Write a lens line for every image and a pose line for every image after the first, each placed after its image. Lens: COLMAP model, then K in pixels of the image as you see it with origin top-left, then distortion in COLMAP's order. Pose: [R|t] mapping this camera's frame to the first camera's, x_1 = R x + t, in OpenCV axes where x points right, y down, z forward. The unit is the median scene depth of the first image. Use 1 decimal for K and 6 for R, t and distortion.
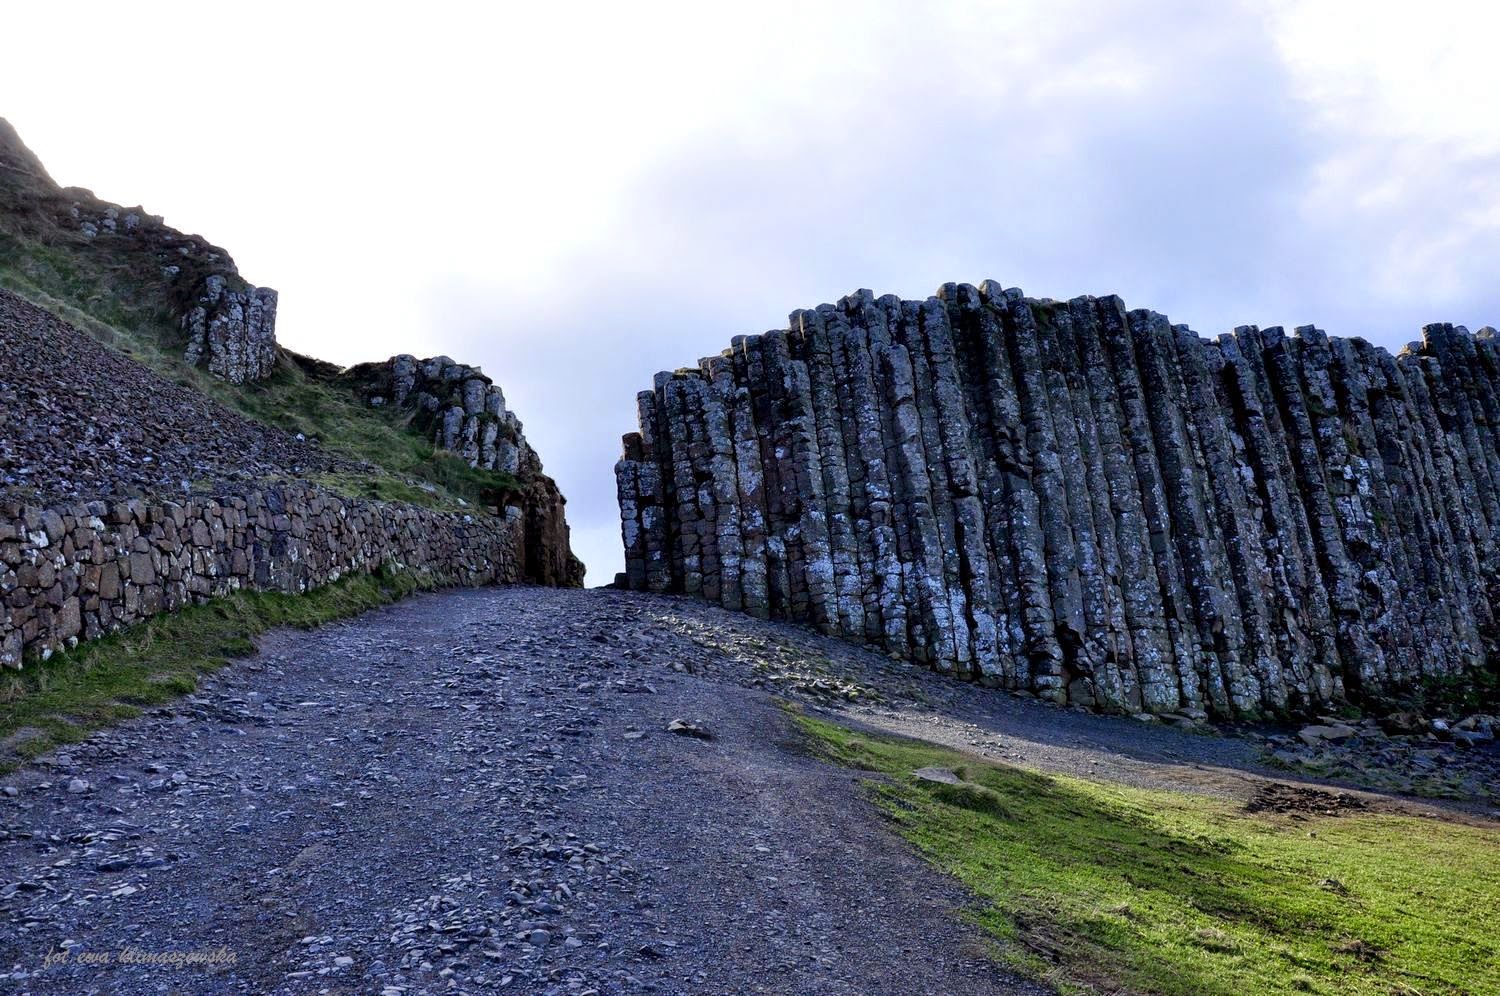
lens RADIAL K [[1229.2, 0, 758.2], [0, 1229.2, 508.4], [0, 0, 1]] dist [-0.139711, 0.139311]
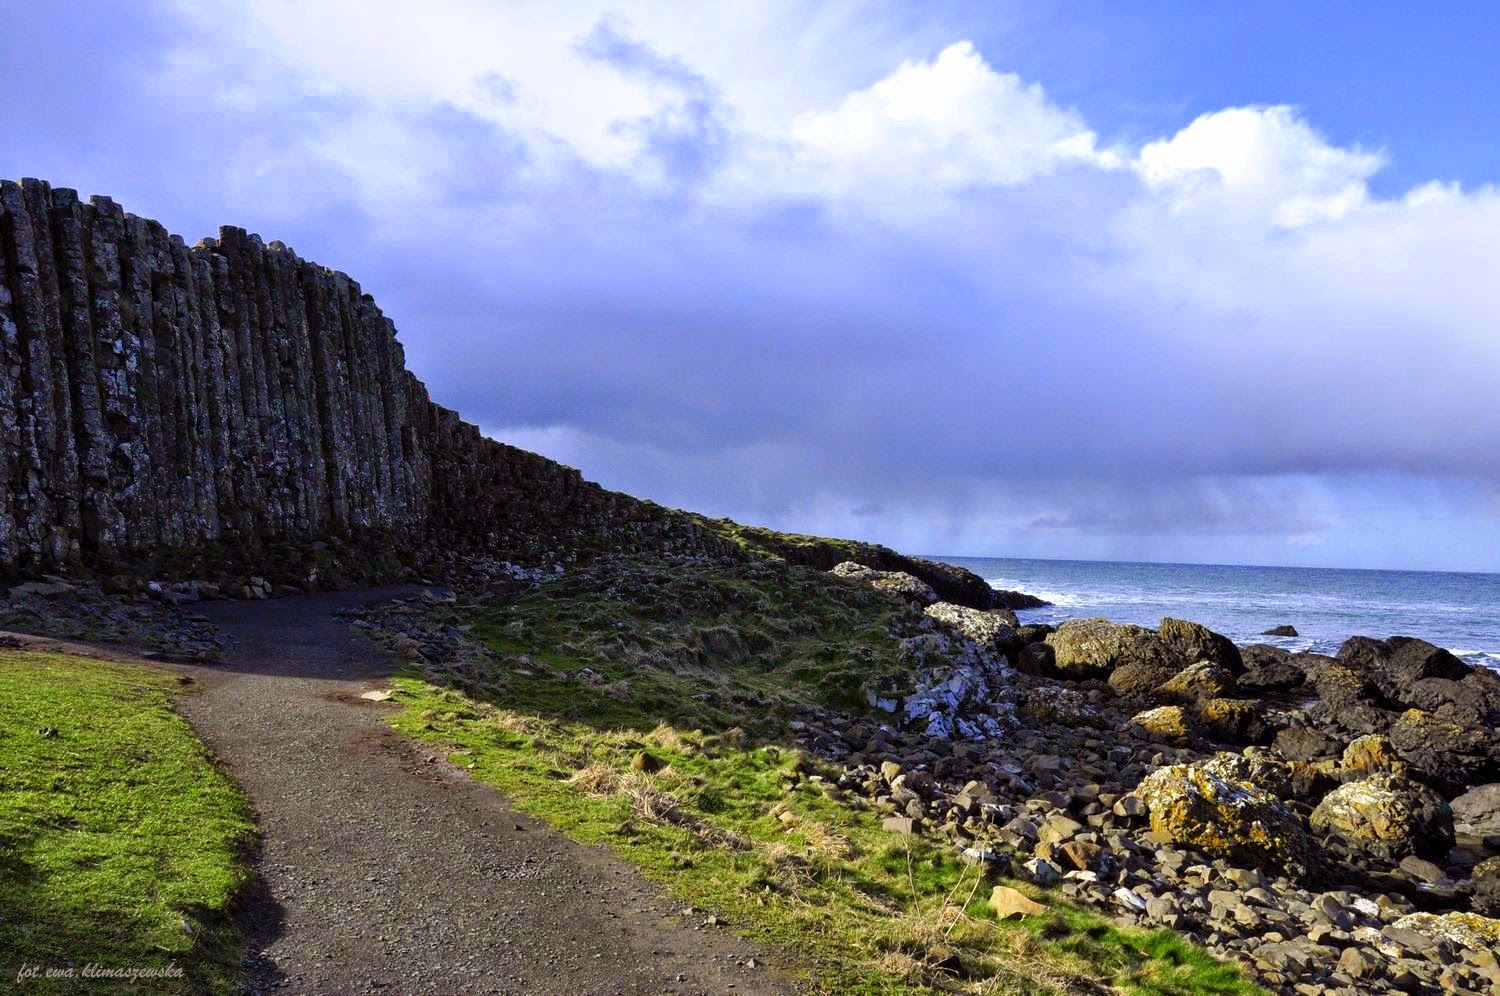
lens RADIAL K [[1229.2, 0, 755.3], [0, 1229.2, 509.1], [0, 0, 1]] dist [-0.139711, 0.139311]
pose [[0.611587, 0.077492, 0.787373, 0.028703], [-0.156565, 0.987365, 0.024436, -0.002967], [-0.775531, -0.138220, 0.615992, -0.091210]]
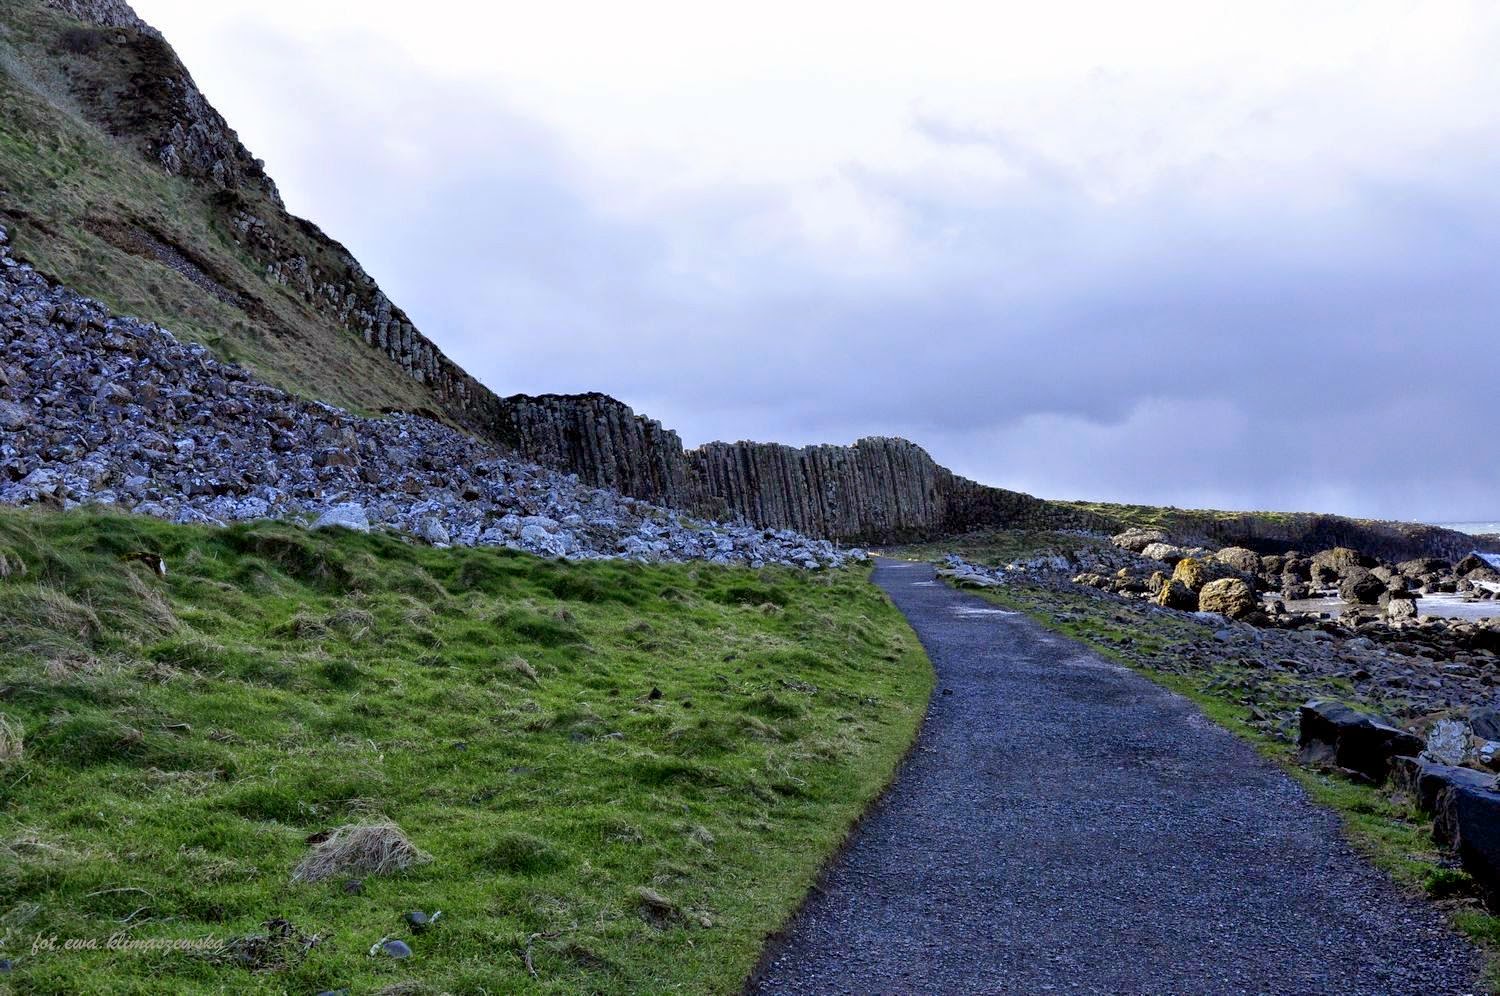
lens RADIAL K [[2162.2, 0, 750.0], [0, 2162.2, 499.1], [0, 0, 1]] dist [0.000199, 0.000000]
pose [[0.944923, 0.010440, 0.327127, -2.267298], [-0.043236, 0.994713, 0.093145, -0.688776], [-0.324425, -0.102158, 0.940379, -6.100115]]
